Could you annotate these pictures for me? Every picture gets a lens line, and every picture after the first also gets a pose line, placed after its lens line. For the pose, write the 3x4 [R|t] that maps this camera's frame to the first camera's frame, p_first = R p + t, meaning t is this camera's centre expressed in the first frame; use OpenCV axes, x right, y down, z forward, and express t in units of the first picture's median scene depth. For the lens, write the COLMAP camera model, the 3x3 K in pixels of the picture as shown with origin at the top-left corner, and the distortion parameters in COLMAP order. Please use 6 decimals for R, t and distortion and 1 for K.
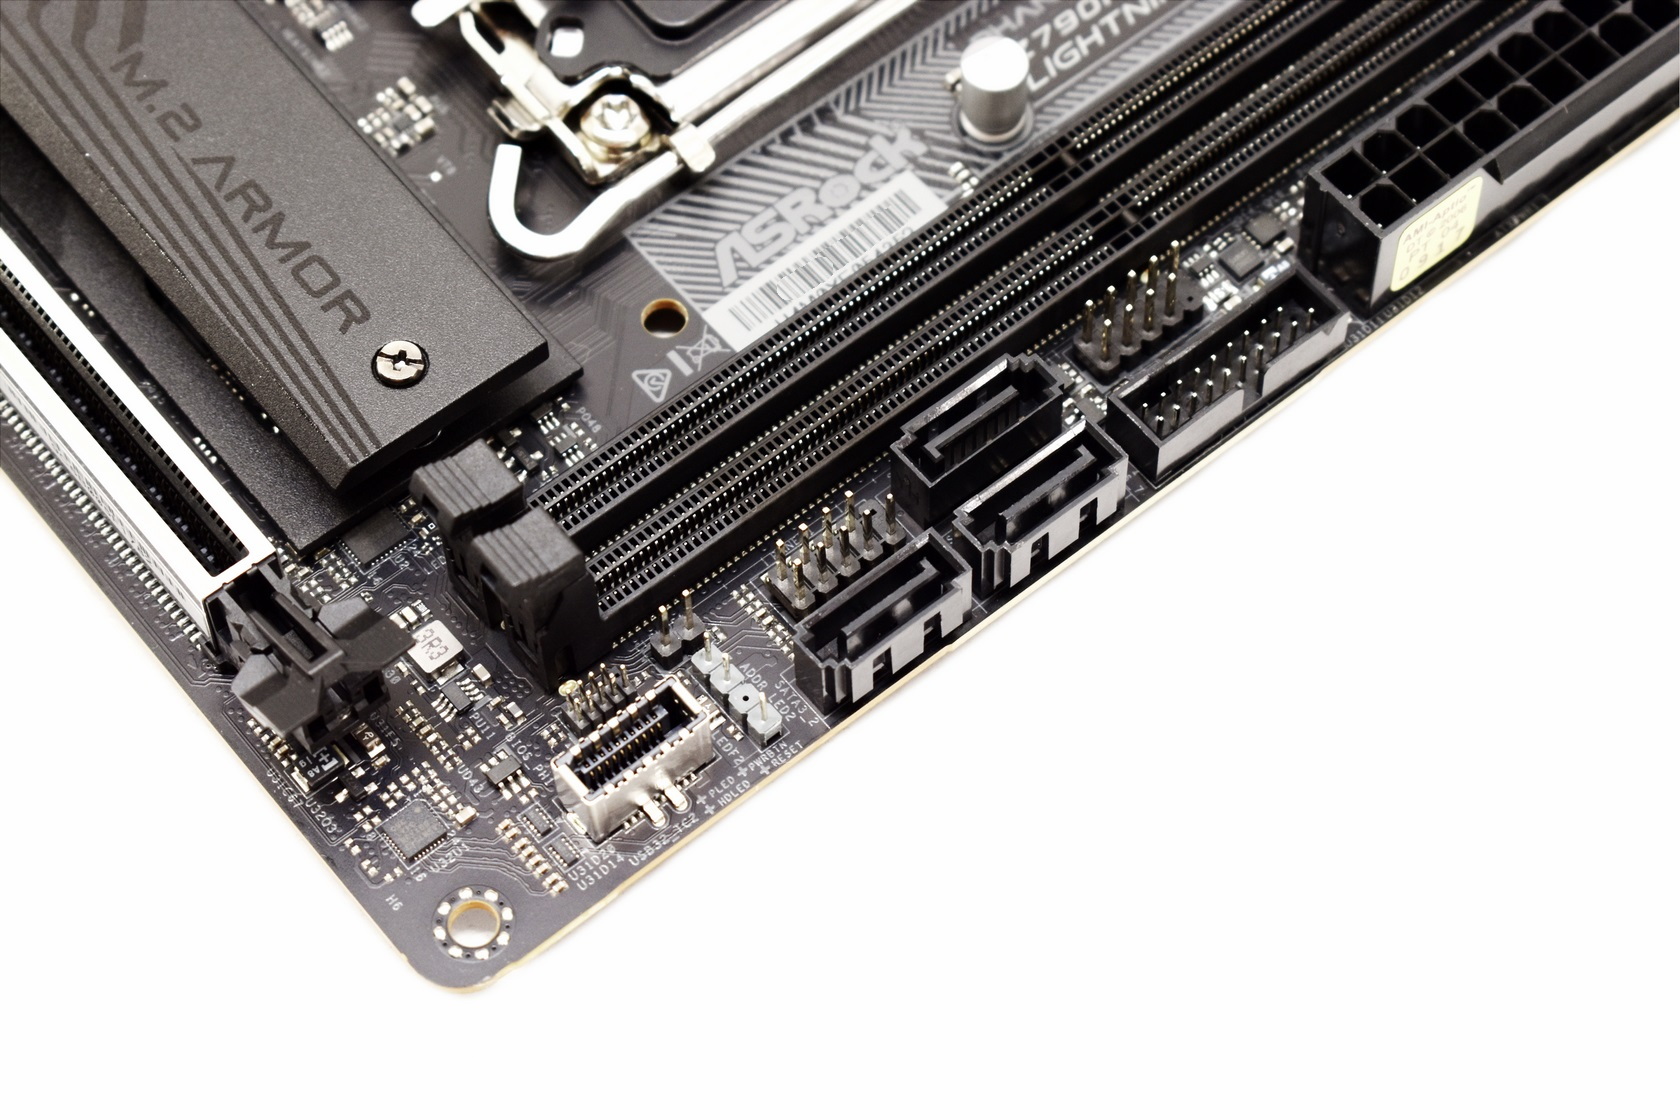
lens RADIAL K [[3797.6, 0, 840.0], [0, 3797.6, 560.0], [0, 0, 1]] dist [0.029597, 0.089344]
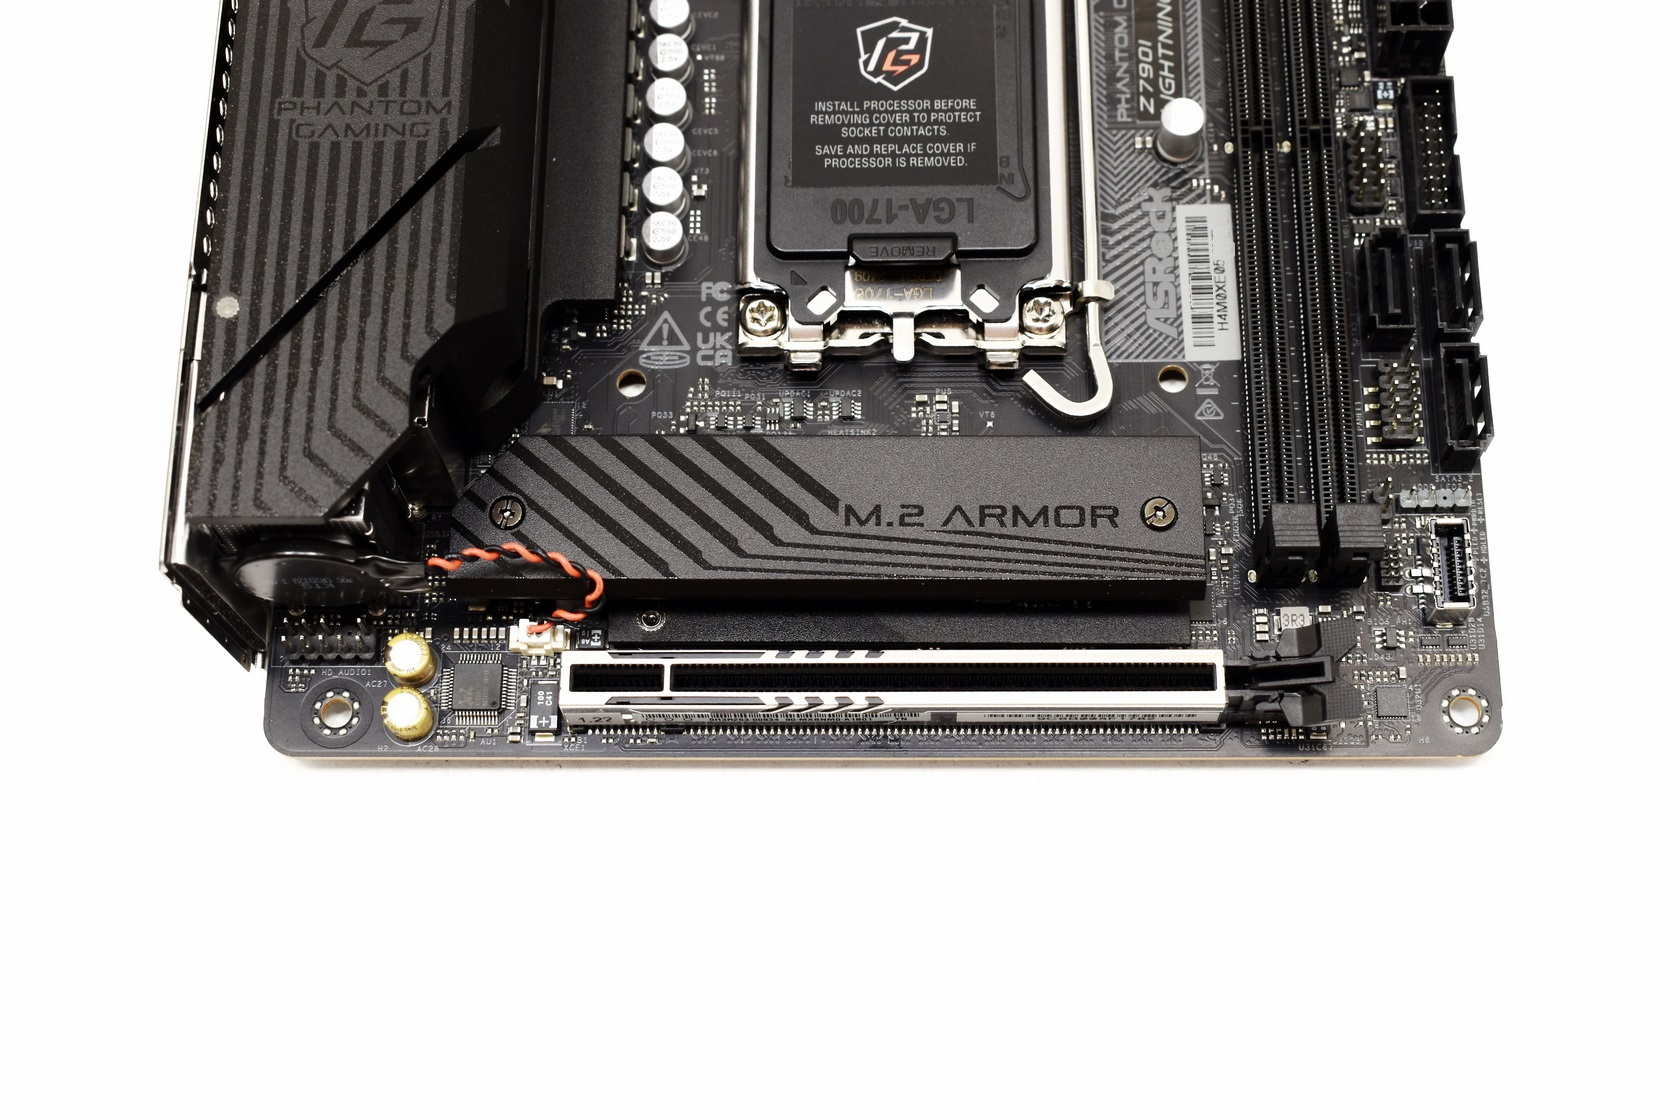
lens RADIAL K [[2452.9, 0, 840.4], [0, 2452.9, 539.3], [0, 0, 1]] dist [-0.025739, -0.006093]
pose [[0.634621, -0.727931, 0.259563, -0.444507], [0.680475, 0.685539, 0.258824, -0.373966], [-0.366347, 0.012371, 0.930396, 0.113754]]
